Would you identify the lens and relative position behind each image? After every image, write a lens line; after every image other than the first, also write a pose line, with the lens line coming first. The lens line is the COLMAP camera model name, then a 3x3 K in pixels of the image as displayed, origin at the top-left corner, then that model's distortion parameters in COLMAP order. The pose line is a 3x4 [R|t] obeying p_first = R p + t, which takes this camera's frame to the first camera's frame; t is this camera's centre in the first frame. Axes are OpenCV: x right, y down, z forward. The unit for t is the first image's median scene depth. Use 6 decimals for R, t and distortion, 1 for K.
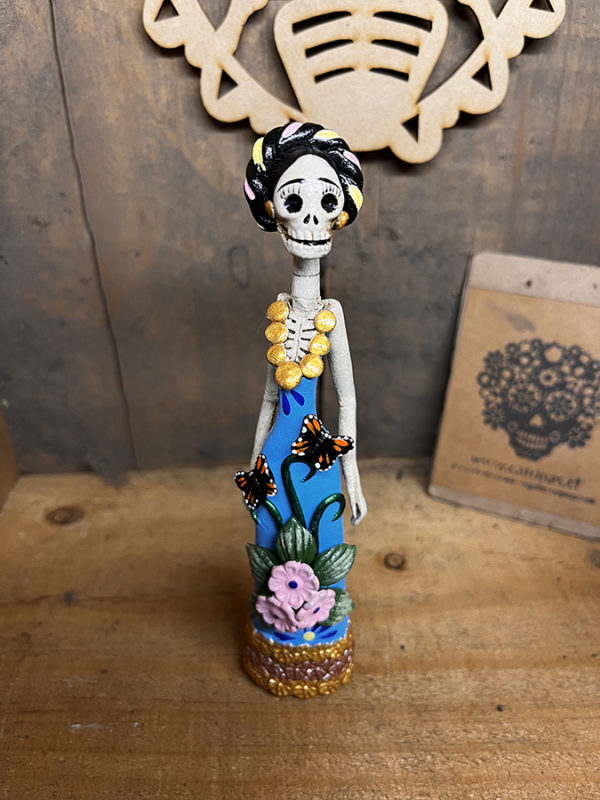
lens RADIAL K [[647.8, 0, 301.4], [0, 647.8, 403.3], [0, 0, 1]] dist [0.031585, -0.096744]
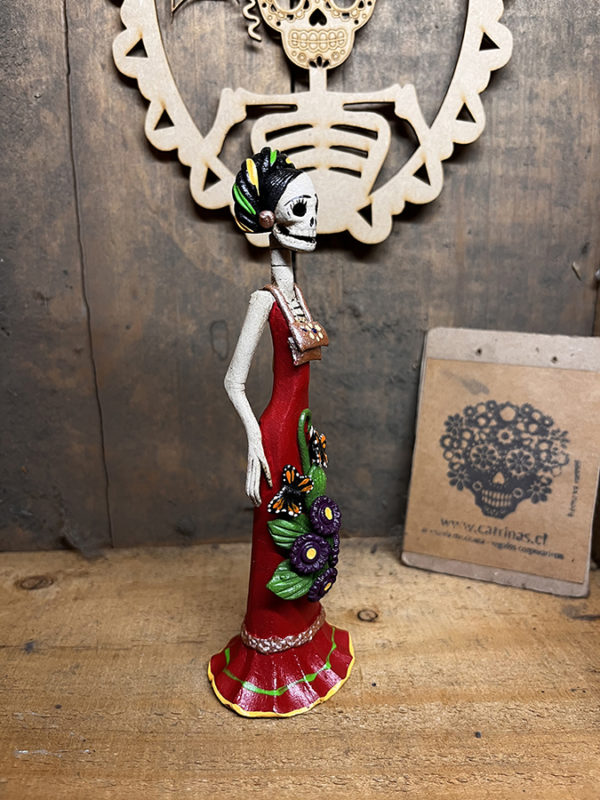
lens RADIAL K [[647.8, 0, 304.8], [0, 647.8, 405.7], [0, 0, 1]] dist [0.031585, -0.096744]
pose [[0.999863, -0.000734, 0.016528, 0.033872], [0.005611, 0.954845, -0.297050, 0.237293], [-0.015564, 0.297102, 0.954719, -0.030761]]
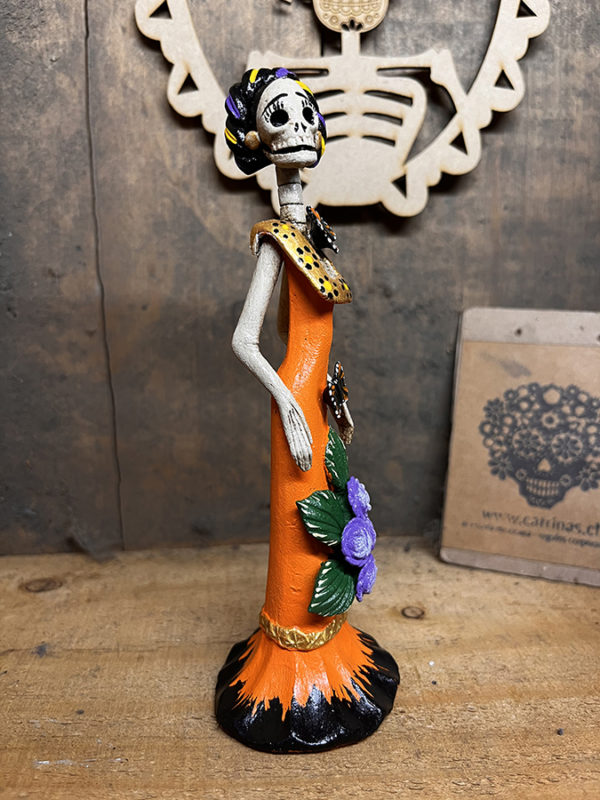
lens RADIAL K [[647.8, 0, 300.2], [0, 647.8, 408.8], [0, 0, 1]] dist [0.031585, -0.096744]
pose [[0.999146, -0.006976, 0.040729, -0.047405], [0.020549, 0.939012, -0.343270, 0.290953], [-0.035850, 0.343814, 0.938353, 0.071125]]
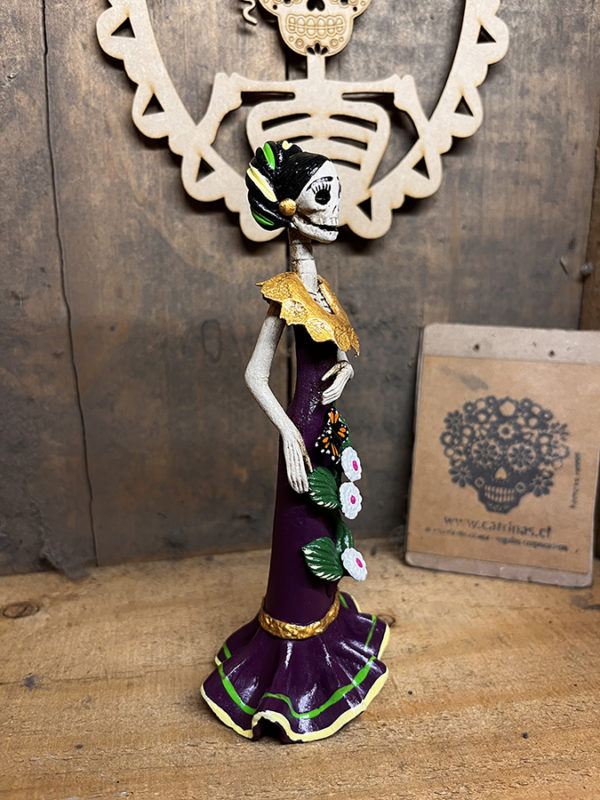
lens RADIAL K [[647.8, 0, 309.1], [0, 647.8, 407.7], [0, 0, 1]] dist [0.031585, -0.096744]
pose [[0.989535, -0.032053, 0.140690, -0.093468], [0.071930, 0.954811, -0.288380, 0.217028], [-0.125089, 0.295482, 0.947124, 0.017070]]
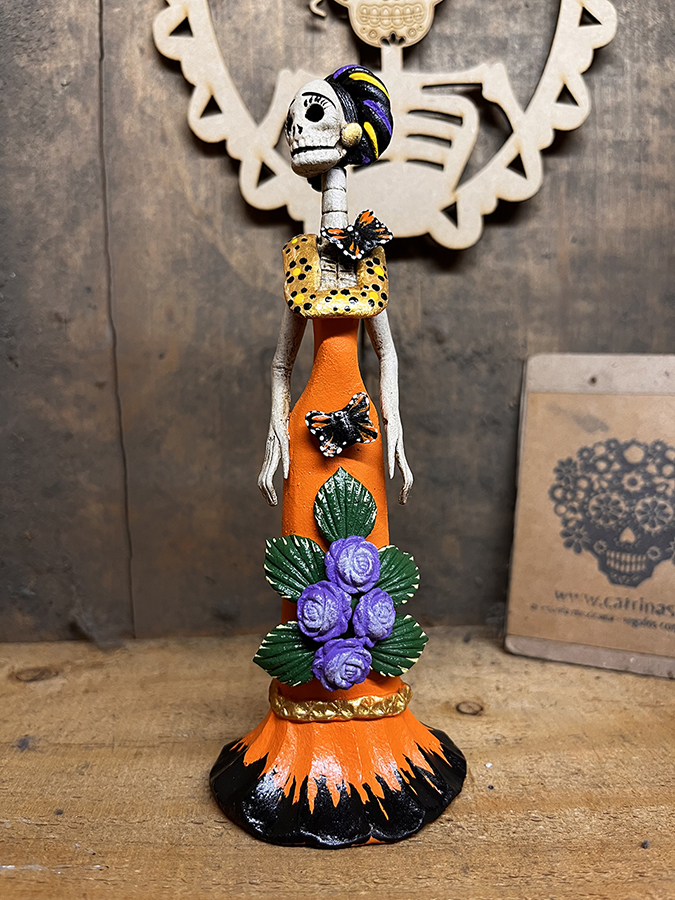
lens RADIAL K [[728.8, 0, 334.5], [0, 728.8, 454.7], [0, 0, 1]] dist [0.031585, -0.096744]
pose [[0.999974, -0.007083, -0.001190, -0.007721], [0.005936, 0.908295, -0.418289, 0.336879], [0.004043, 0.418271, 0.908313, 0.123730]]
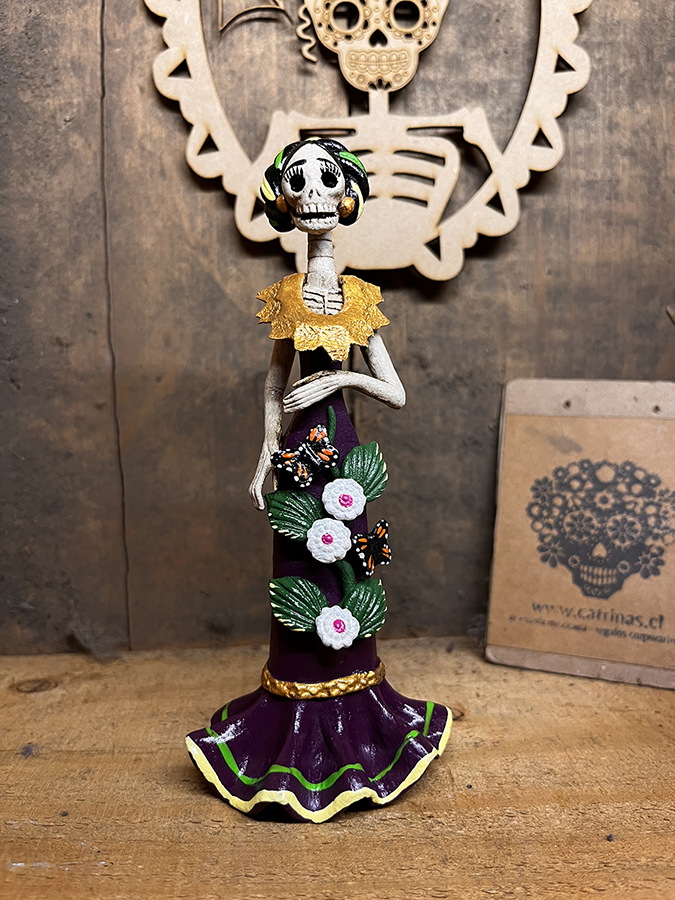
lens RADIAL K [[728.8, 0, 345.4], [0, 728.8, 453.6], [0, 0, 1]] dist [0.031585, -0.096744]
pose [[0.999558, -0.004879, 0.029342, -0.009128], [0.017133, 0.900836, -0.433821, 0.349787], [-0.024316, 0.434131, 0.900521, 0.069942]]
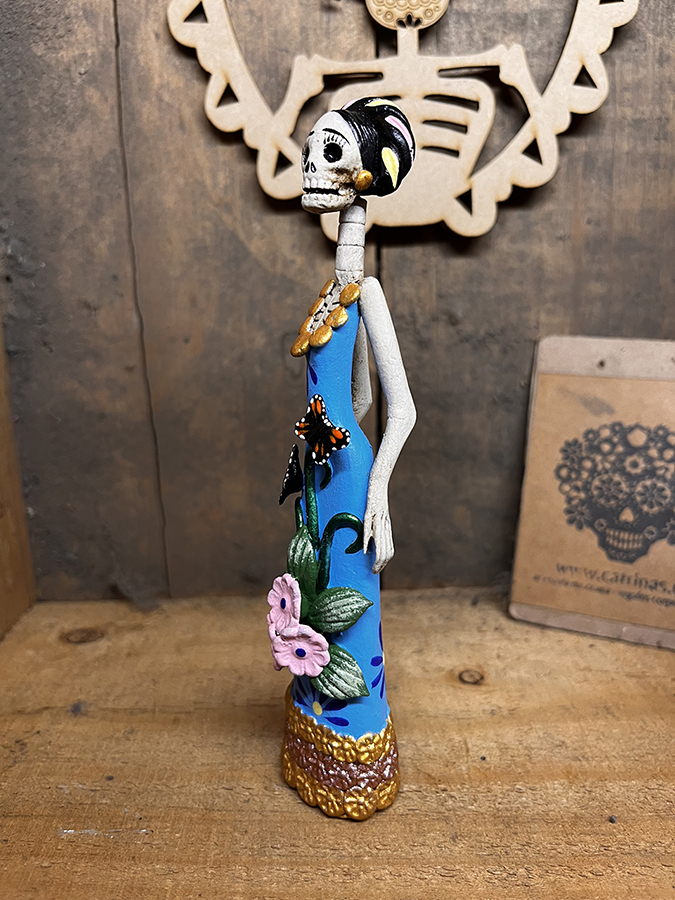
lens RADIAL K [[728.8, 0, 340.3], [0, 728.8, 450.5], [0, 0, 1]] dist [0.031585, -0.096744]
pose [[0.999311, -0.006511, -0.036547, 0.014012], [-0.004645, 0.954835, -0.297099, 0.251215], [0.036831, 0.297064, 0.954147, 0.024875]]
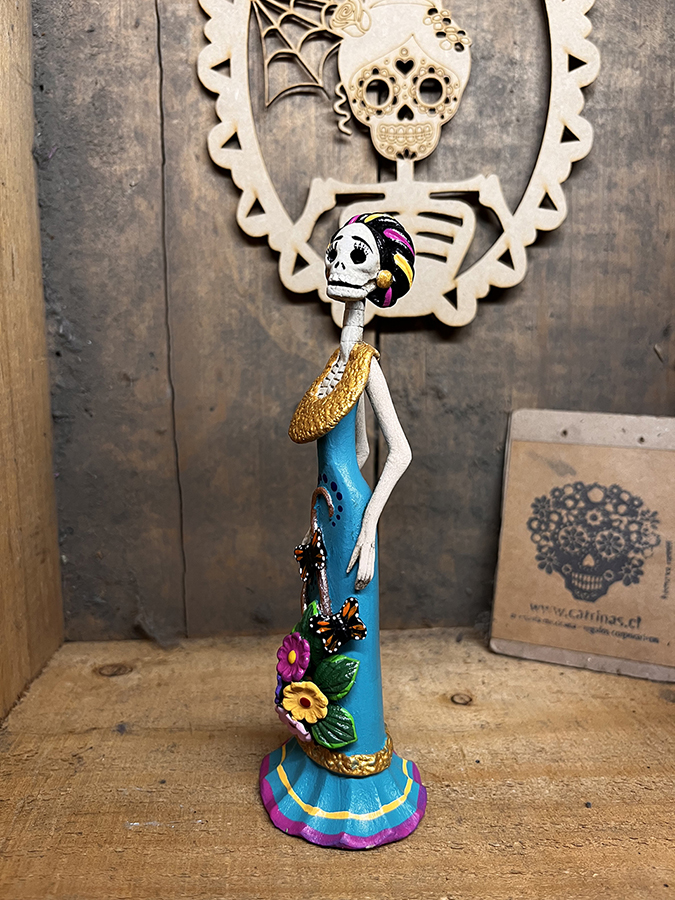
lens RADIAL K [[728.8, 0, 337.2], [0, 728.8, 451.1], [0, 0, 1]] dist [0.031585, -0.096744]
pose [[0.999825, -0.000060, 0.018707, -0.061742], [0.007139, 0.925548, -0.378563, 0.319066], [-0.017291, 0.378631, 0.925386, -0.136969]]
